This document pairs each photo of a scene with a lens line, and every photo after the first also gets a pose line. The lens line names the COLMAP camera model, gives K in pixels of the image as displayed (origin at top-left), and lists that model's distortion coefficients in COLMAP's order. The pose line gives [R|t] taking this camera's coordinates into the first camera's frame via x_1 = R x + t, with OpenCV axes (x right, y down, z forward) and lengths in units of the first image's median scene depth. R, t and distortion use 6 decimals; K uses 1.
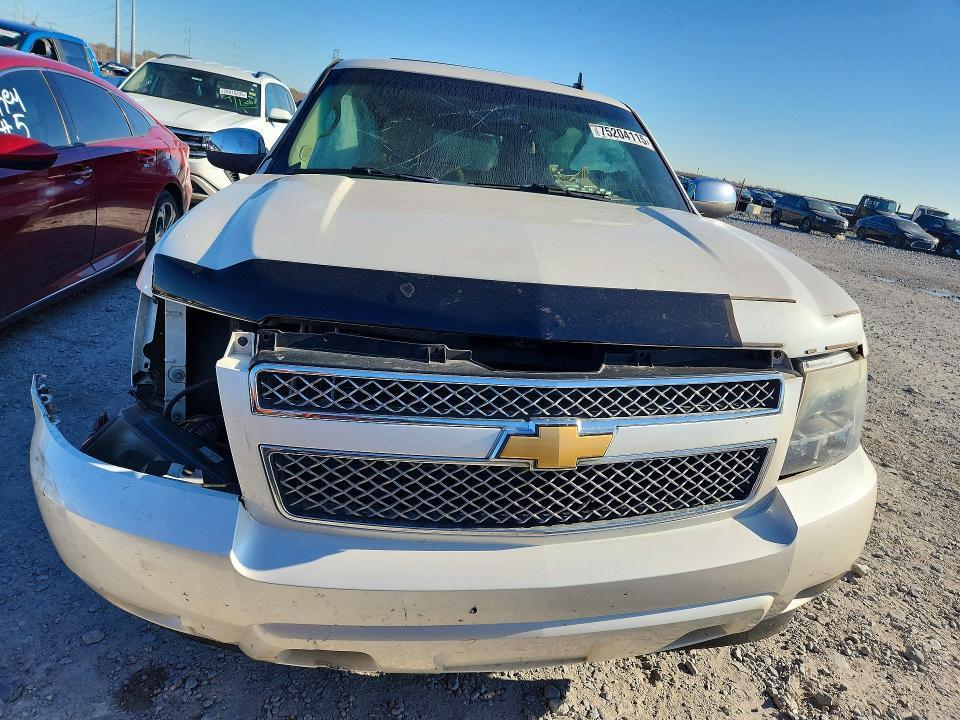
lens RADIAL K [[683.0, 0, 480.5], [0, 683.0, 320.6], [0, 0, 1]] dist [0.050673, -0.040844]
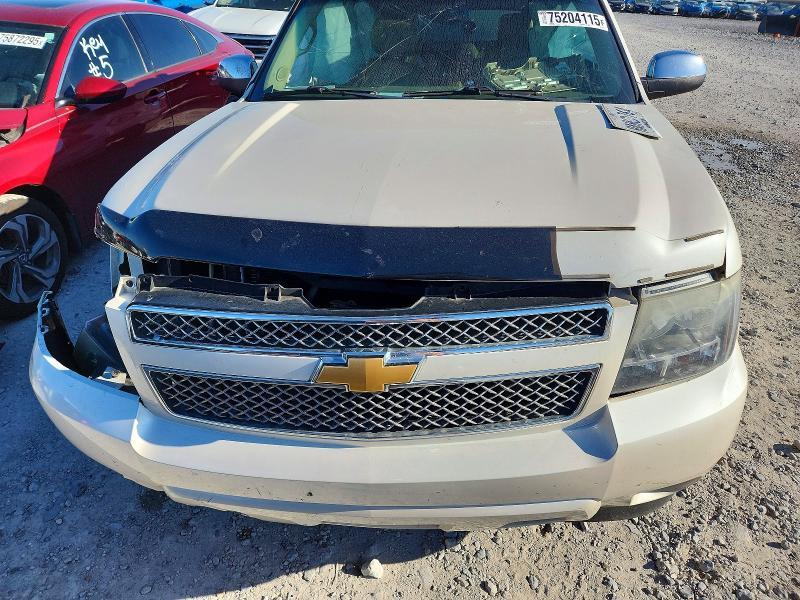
lens RADIAL K [[569.2, 0, 400.5], [0, 569.2, 267.2], [0, 0, 1]] dist [0.050673, -0.040844]
pose [[0.954291, 0.004470, -0.298844, 0.397192], [0.052702, 0.981704, 0.182977, -0.147064], [0.294194, -0.190363, 0.936596, 0.125271]]
